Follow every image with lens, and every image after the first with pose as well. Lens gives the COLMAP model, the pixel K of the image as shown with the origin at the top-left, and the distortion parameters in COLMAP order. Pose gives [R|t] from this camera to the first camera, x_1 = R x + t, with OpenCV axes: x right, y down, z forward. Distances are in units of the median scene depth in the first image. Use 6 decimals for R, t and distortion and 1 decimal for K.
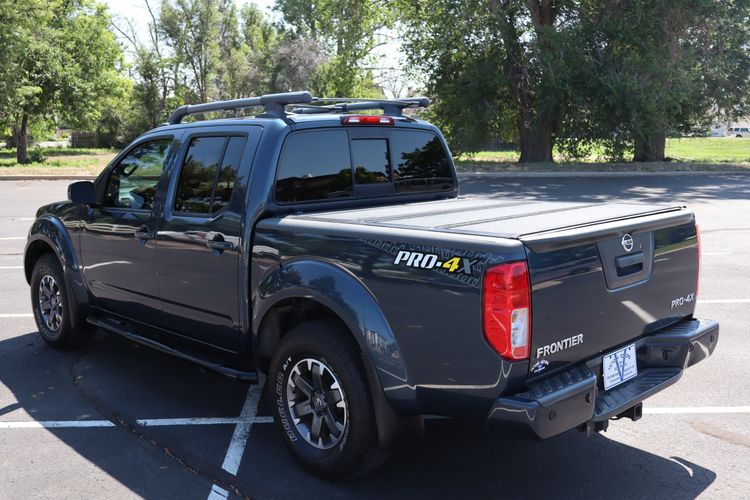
lens RADIAL K [[731.1, 0, 375.0], [0, 731.1, 250.0], [0, 0, 1]] dist [0.001026, 0.007794]
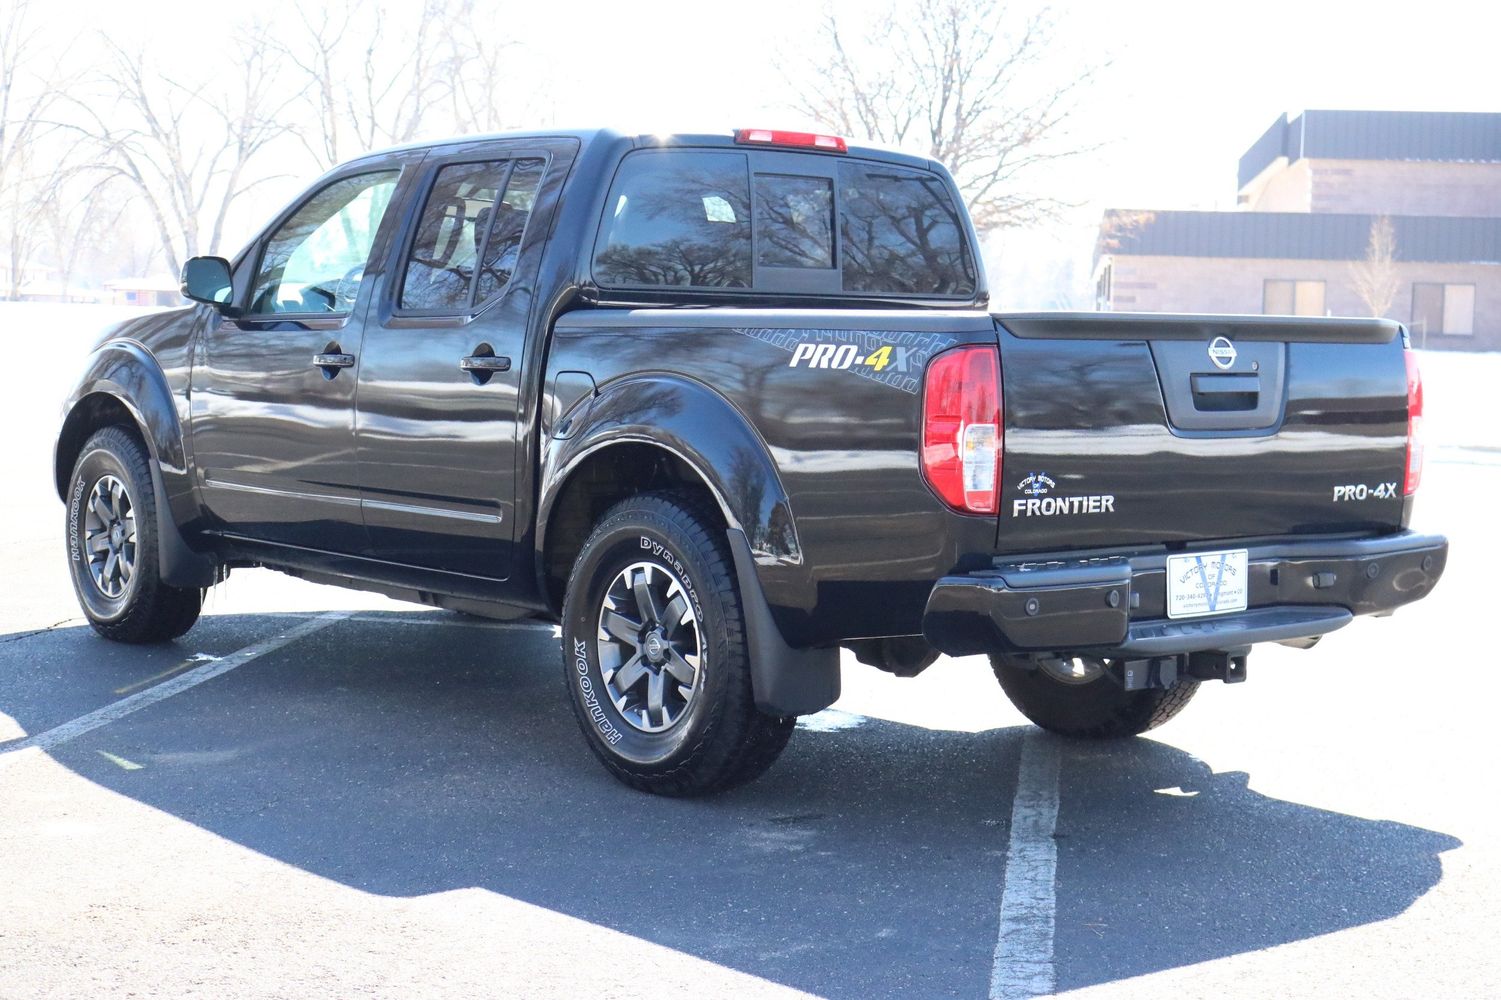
lens RADIAL K [[2390.1, 0, 750.5], [0, 2390.1, 500.0], [0, 0, 1]] dist [-0.050627, -0.053468]
pose [[0.995056, 0.035617, -0.092709, 0.162608], [-0.041479, 0.997209, -0.062084, 0.225349], [0.090239, 0.065623, 0.993756, -0.792810]]
